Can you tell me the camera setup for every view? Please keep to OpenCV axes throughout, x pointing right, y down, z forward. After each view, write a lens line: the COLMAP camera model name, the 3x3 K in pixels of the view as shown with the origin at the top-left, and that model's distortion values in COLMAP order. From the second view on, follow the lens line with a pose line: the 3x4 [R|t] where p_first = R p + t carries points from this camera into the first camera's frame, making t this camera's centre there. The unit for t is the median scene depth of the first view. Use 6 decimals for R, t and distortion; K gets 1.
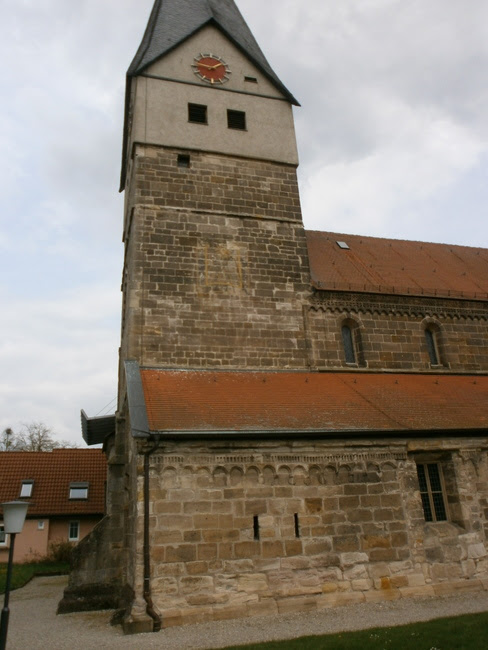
lens RADIAL K [[554.5, 0, 244.6], [0, 554.5, 325.9], [0, 0, 1]] dist [-0.113887, -0.003905]
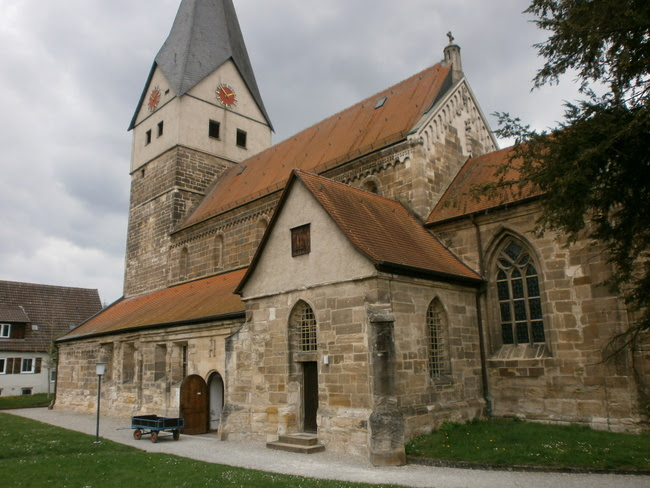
lens RADIAL K [[554.5, 0, 325.1], [0, 554.5, 243.2], [0, 0, 1]] dist [-0.113887, -0.003905]
pose [[0.466465, -0.146465, -0.872329, 1.723590], [0.340242, 0.940029, 0.024107, 0.072398], [0.816484, -0.308048, 0.488324, 0.567849]]
